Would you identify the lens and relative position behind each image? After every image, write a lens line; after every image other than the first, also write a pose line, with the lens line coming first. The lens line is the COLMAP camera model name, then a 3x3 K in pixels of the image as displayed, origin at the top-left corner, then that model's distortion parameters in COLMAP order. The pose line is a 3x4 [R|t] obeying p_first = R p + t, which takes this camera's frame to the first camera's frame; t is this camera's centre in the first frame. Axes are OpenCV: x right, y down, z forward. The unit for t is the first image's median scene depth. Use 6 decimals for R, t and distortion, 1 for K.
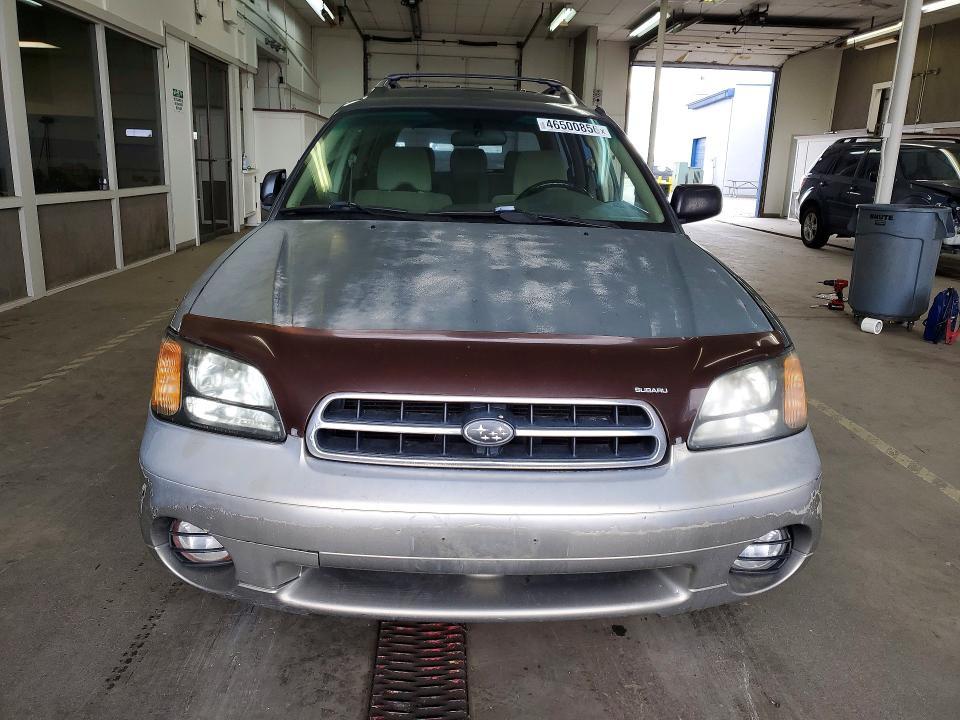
lens RADIAL K [[736.9, 0, 482.0], [0, 736.9, 364.1], [0, 0, 1]] dist [0.014051, 0.012373]
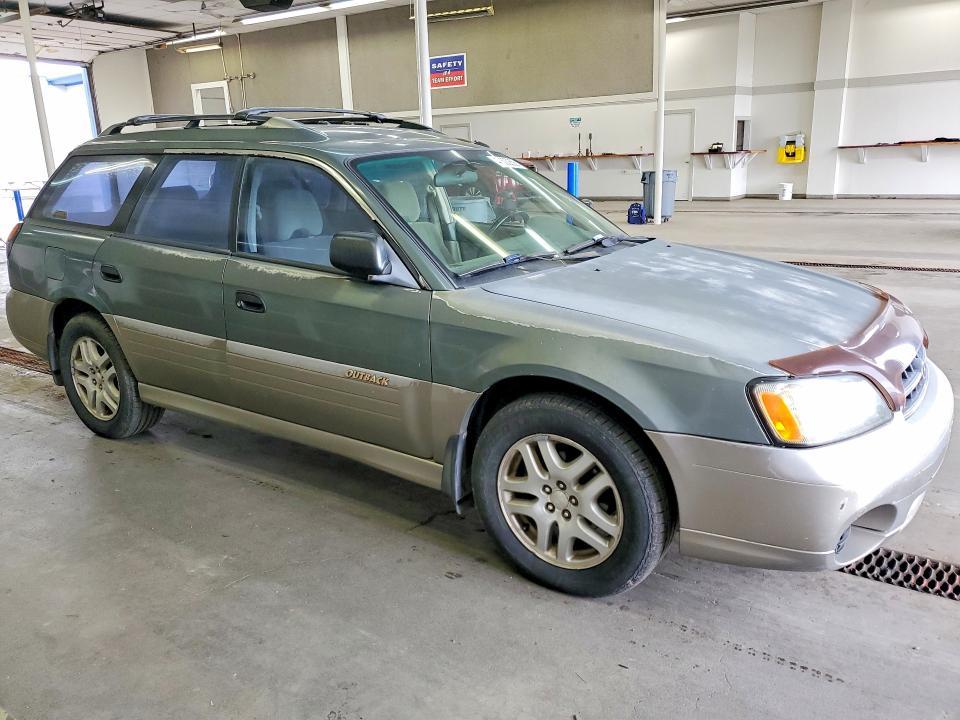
lens RADIAL K [[736.9, 0, 481.0], [0, 736.9, 359.1], [0, 0, 1]] dist [0.014051, 0.012373]
pose [[0.592623, -0.269796, 0.758952, -0.165122], [0.264823, 0.955117, 0.132743, -0.036747], [-0.760701, 0.122322, 0.637472, 0.064988]]
